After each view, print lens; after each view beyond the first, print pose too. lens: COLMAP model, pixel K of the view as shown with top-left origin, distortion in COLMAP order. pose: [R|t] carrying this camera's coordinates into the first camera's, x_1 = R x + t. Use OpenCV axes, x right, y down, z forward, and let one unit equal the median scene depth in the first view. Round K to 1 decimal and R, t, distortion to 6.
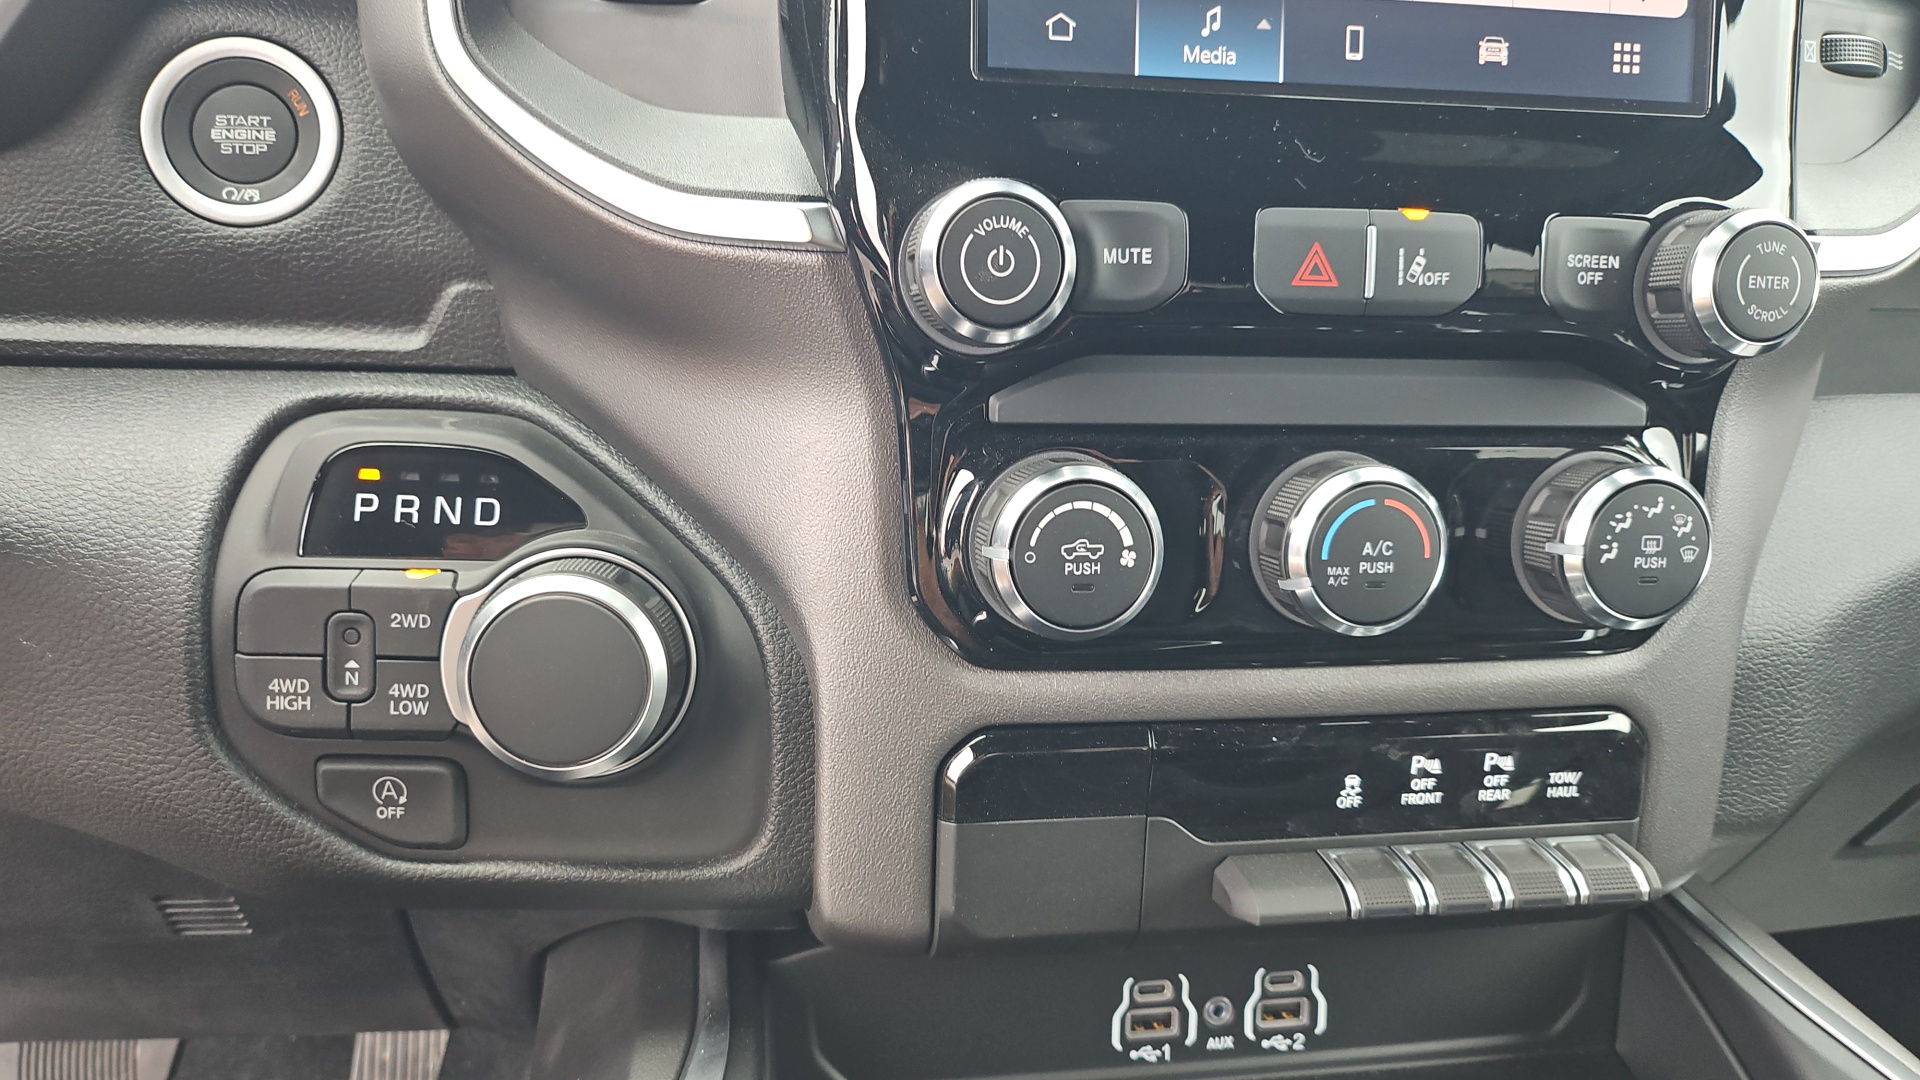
lens RADIAL K [[1449.3, 0, 965.9], [0, 1449.3, 563.4], [0, 0, 1]] dist [0.052958, -0.077247]
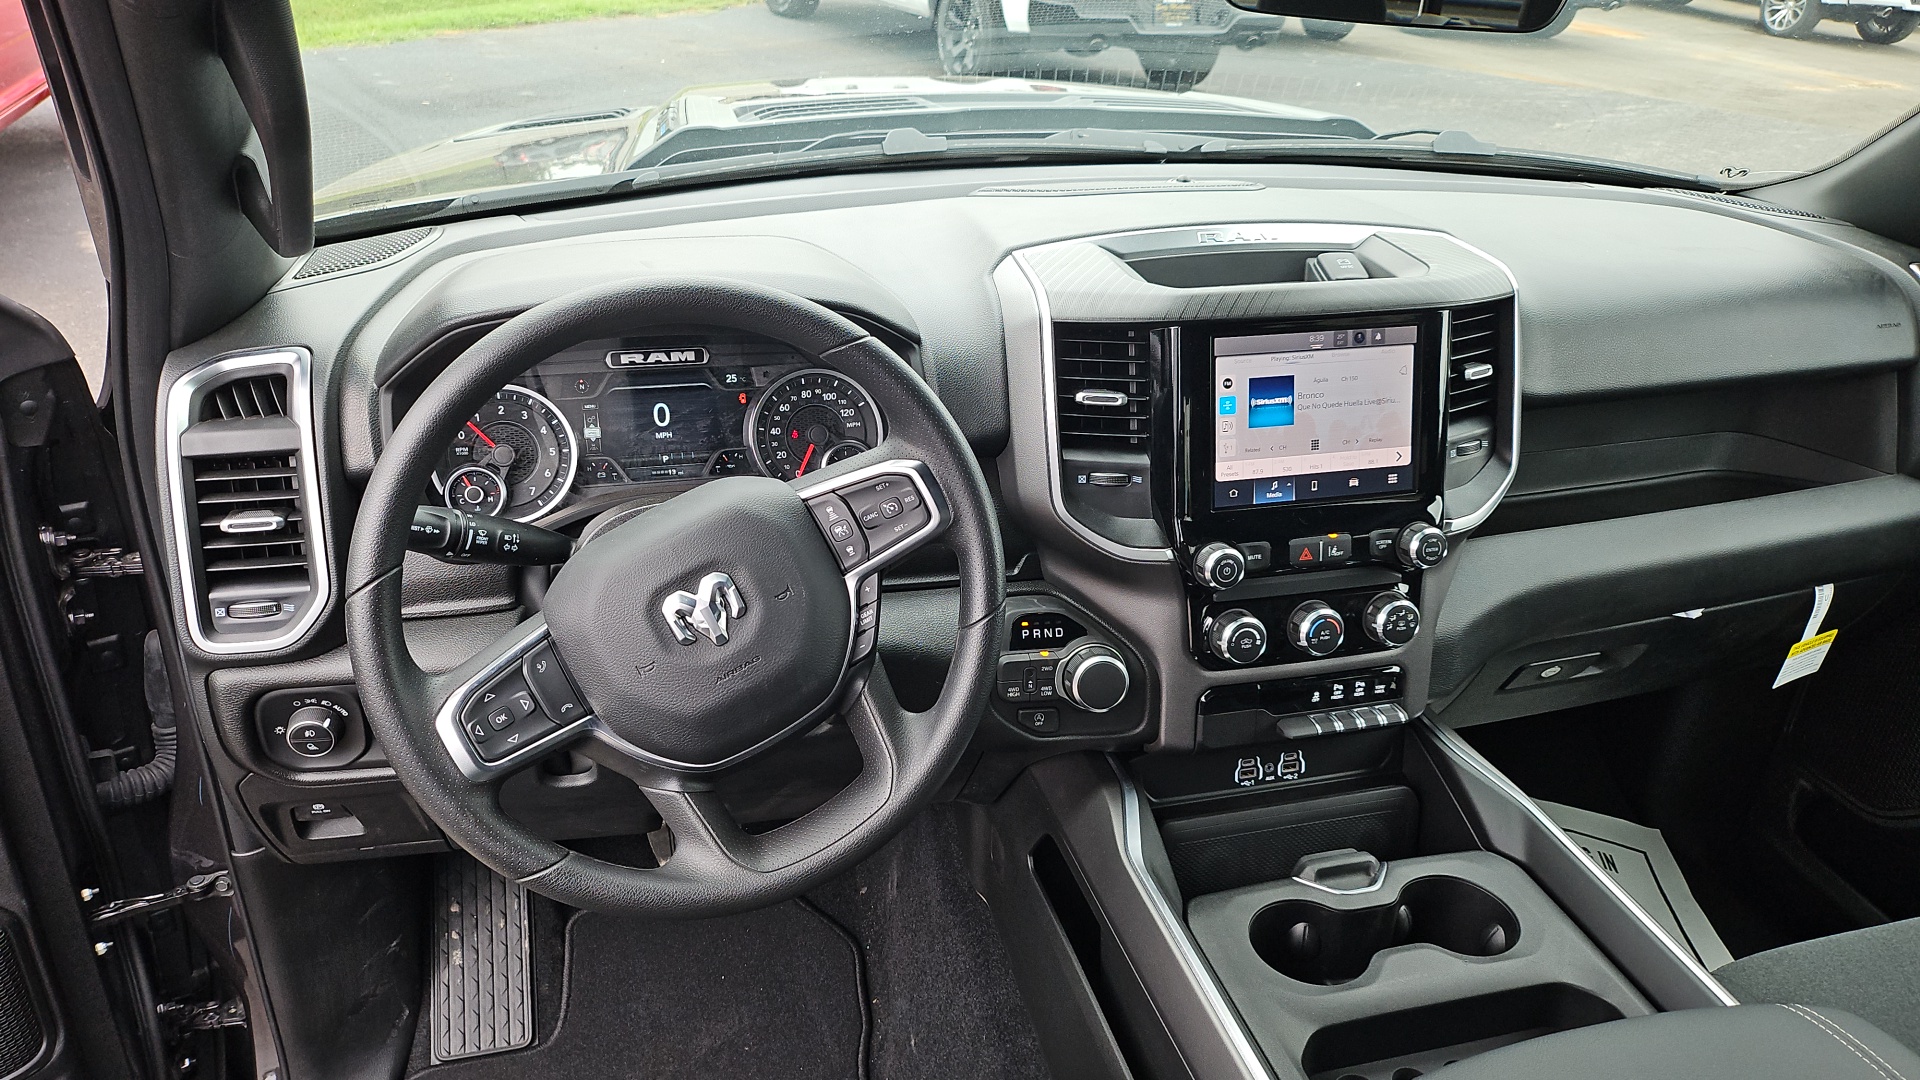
lens RADIAL K [[1449.3, 0, 965.9], [0, 1449.3, 563.4], [0, 0, 1]] dist [0.052958, -0.077247]
pose [[0.995190, -0.060402, 0.077120, -0.791536], [0.050918, 0.991526, 0.119514, -0.600594], [-0.083686, -0.115013, 0.989833, -2.243779]]
